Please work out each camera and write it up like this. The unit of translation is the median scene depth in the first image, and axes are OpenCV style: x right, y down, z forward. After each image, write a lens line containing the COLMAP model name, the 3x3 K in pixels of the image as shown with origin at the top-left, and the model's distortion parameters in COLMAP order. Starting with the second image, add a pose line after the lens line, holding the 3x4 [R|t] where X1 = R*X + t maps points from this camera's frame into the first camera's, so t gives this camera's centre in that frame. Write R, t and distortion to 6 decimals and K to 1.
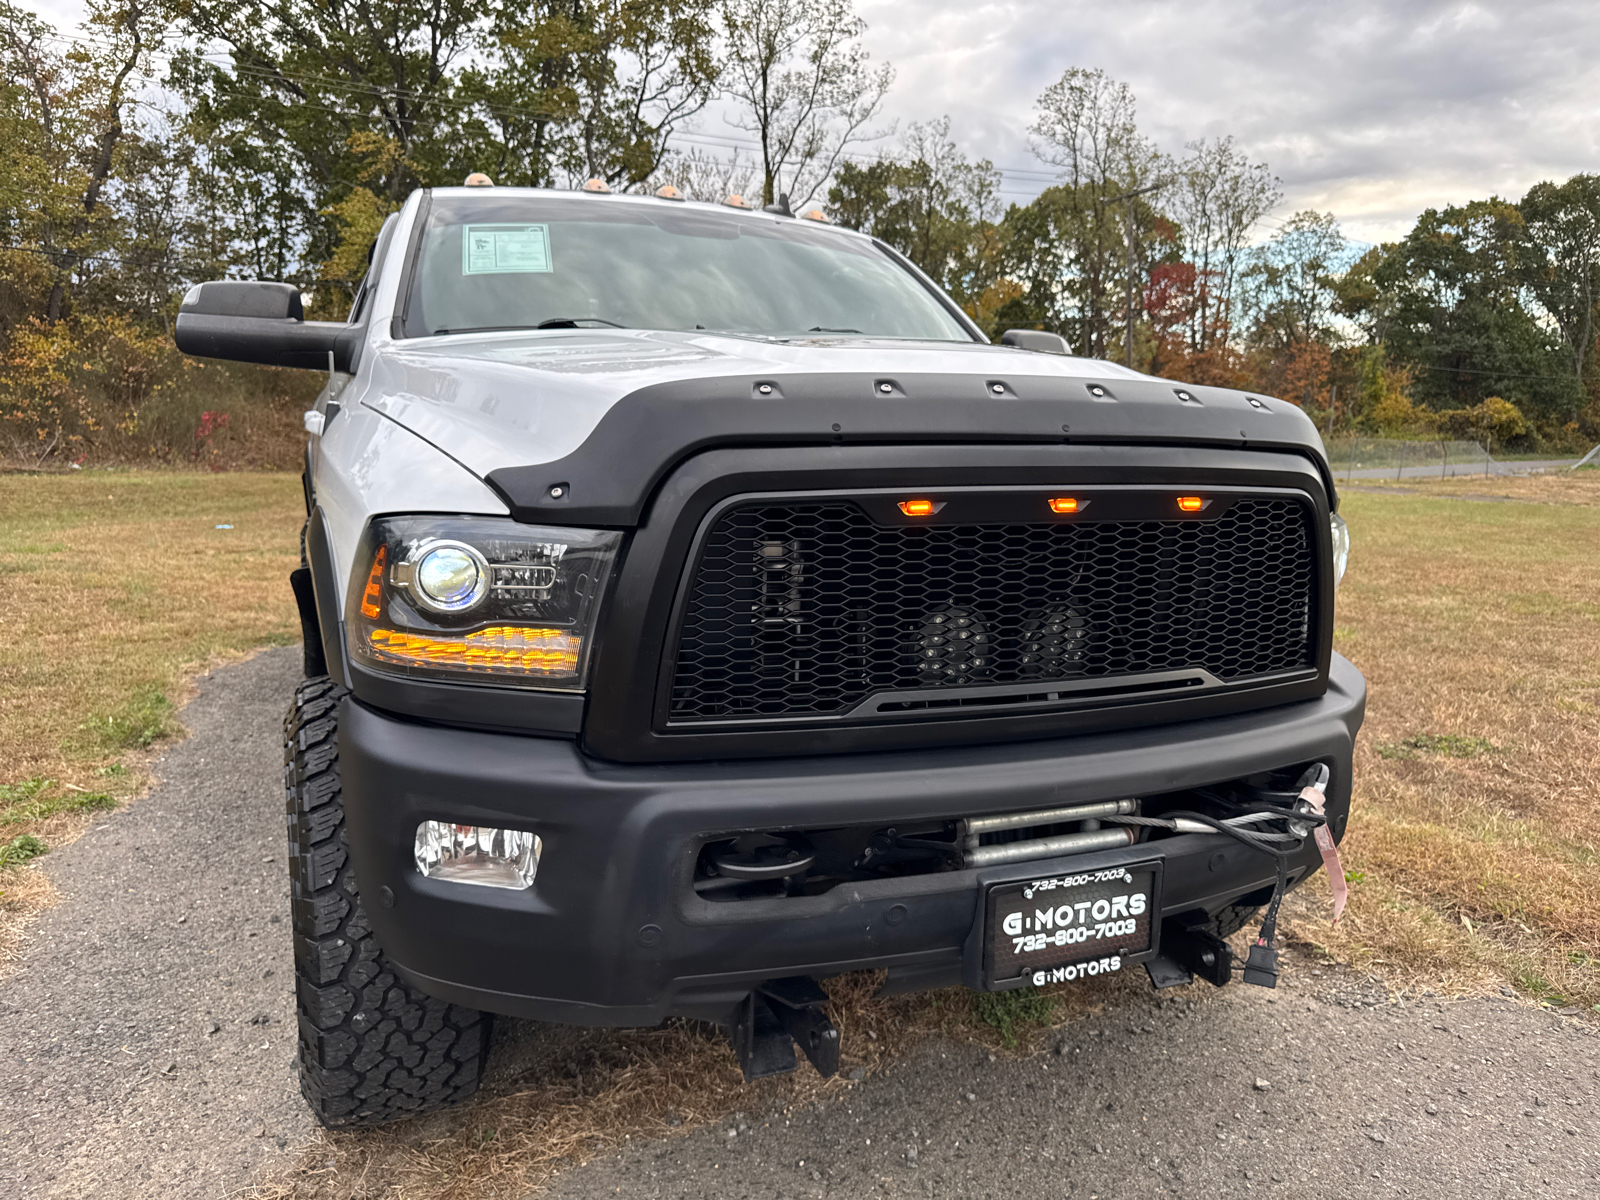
lens RADIAL K [[1158.8, 0, 793.8], [0, 1158.8, 598.2], [0, 0, 1]] dist [0.016333, -0.020699]
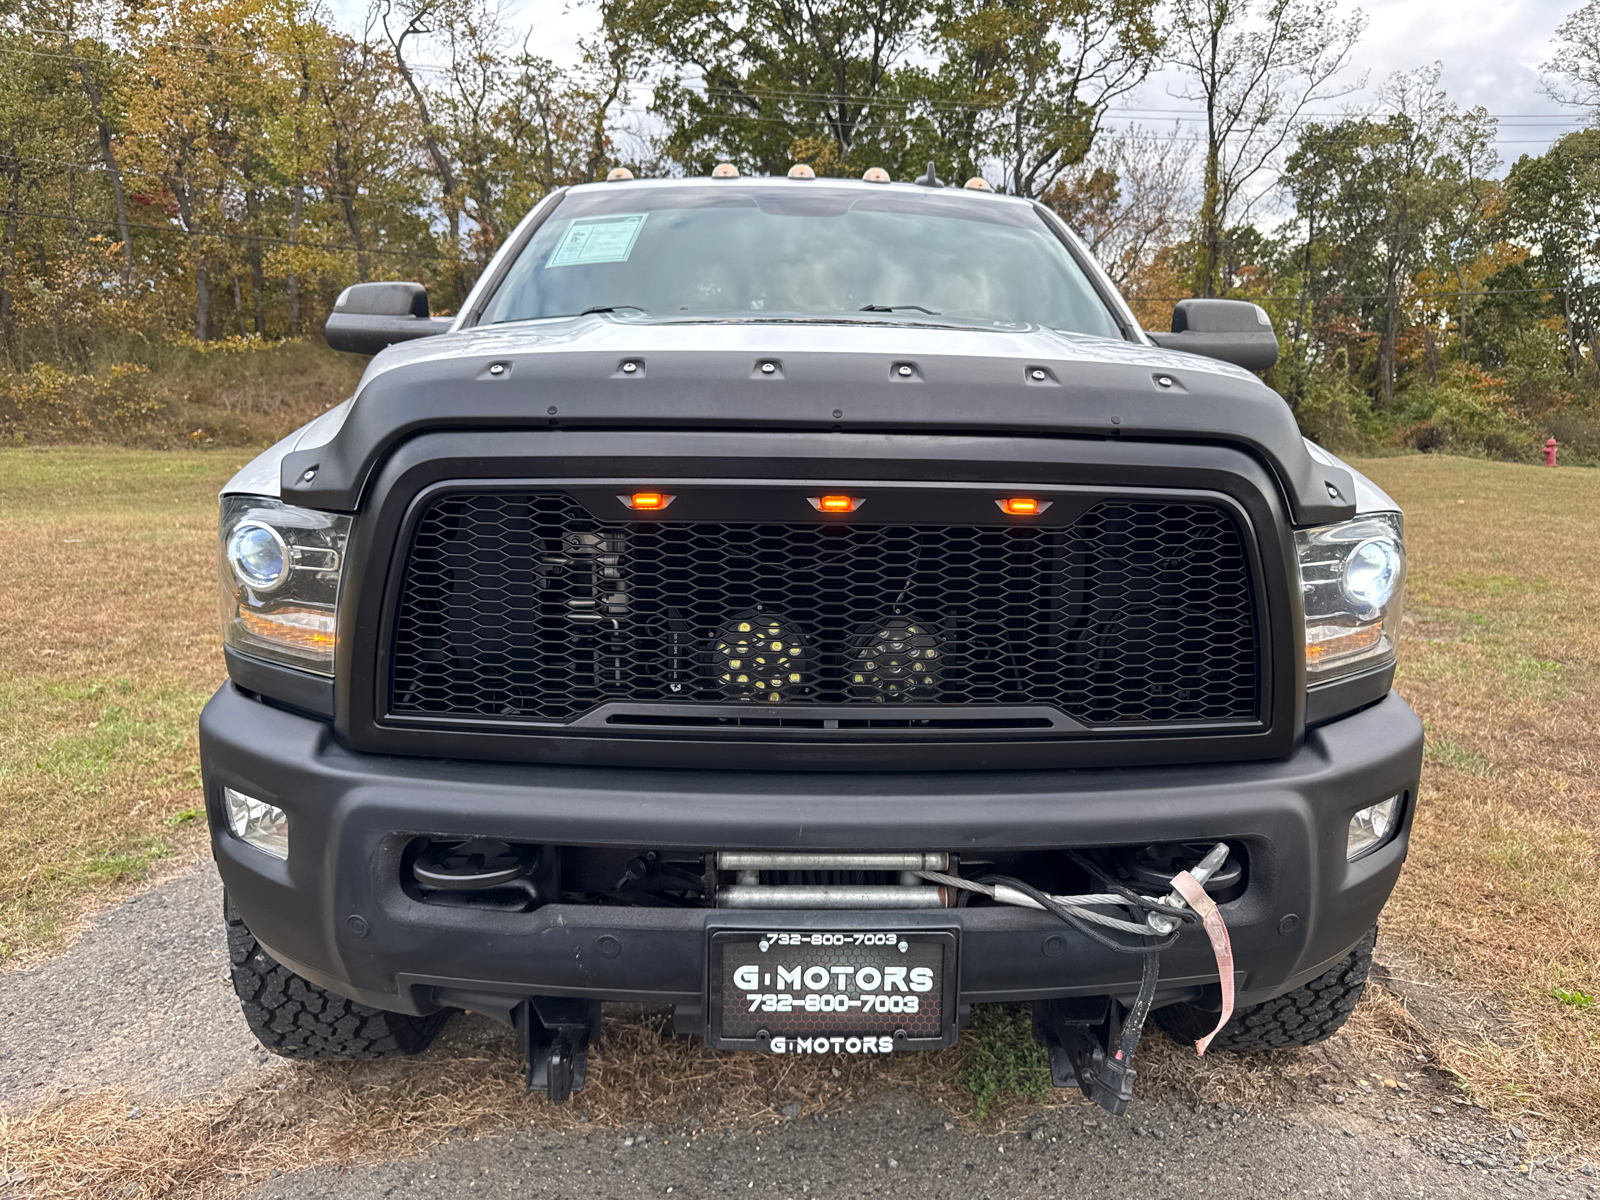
lens RADIAL K [[1147.8, 0, 801.0], [0, 1147.8, 600.2], [0, 0, 1]] dist [0.011994, -0.014034]
pose [[0.932293, 0.055531, -0.357416, 0.021810], [-0.050652, 0.998451, 0.023007, -0.001142], [0.358140, -0.003345, 0.933662, 0.008403]]
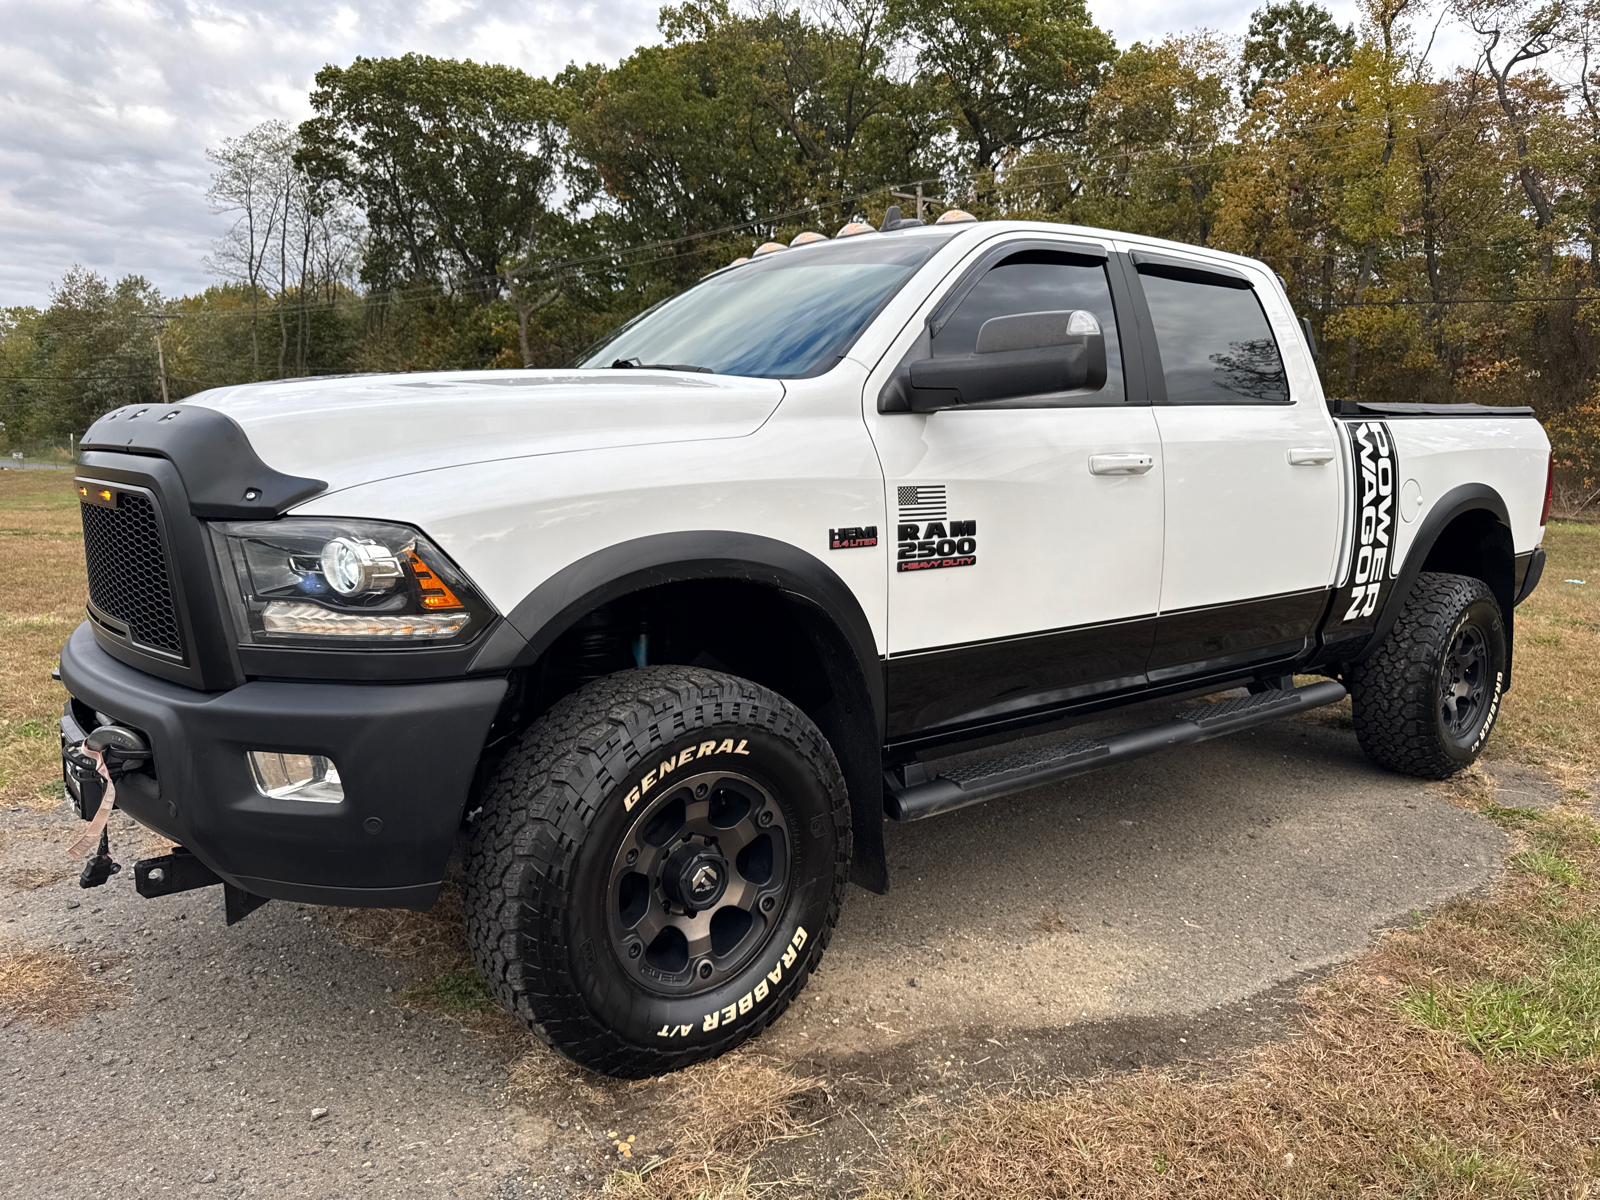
lens RADIAL K [[1148.1, 0, 810.2], [0, 1148.1, 610.5], [0, 0, 1]] dist [0.007367, 0.000505]
pose [[0.268154, 0.112474, -0.956788, 0.081107], [-0.143697, 0.986721, 0.075719, -0.007296], [0.952599, 0.117183, 0.280755, 0.062762]]
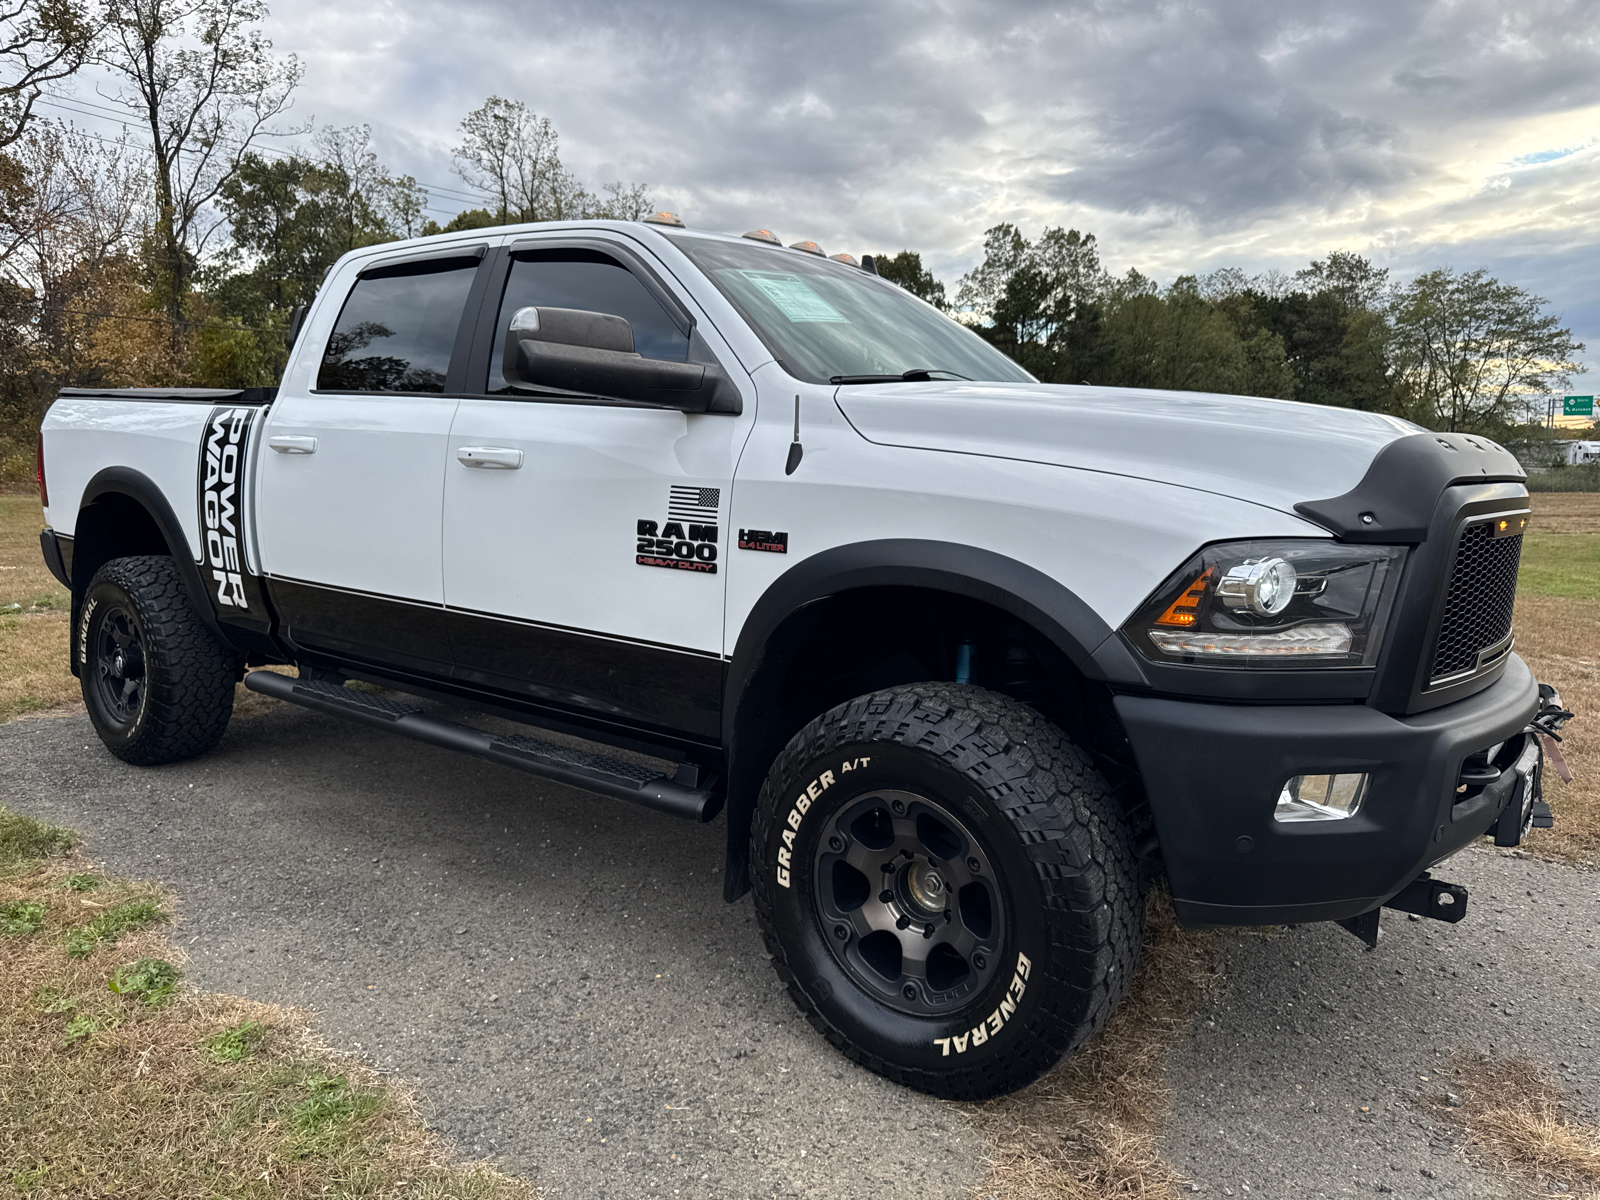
lens RADIAL K [[1158.8, 0, 796.1], [0, 1158.8, 594.1], [0, 0, 1]] dist [0.048070, -0.062103]
pose [[0.868991, -0.047039, 0.492588, -0.056367], [0.058587, 0.998250, -0.008029, -0.001253], [-0.491348, 0.035837, 0.870226, 0.004946]]
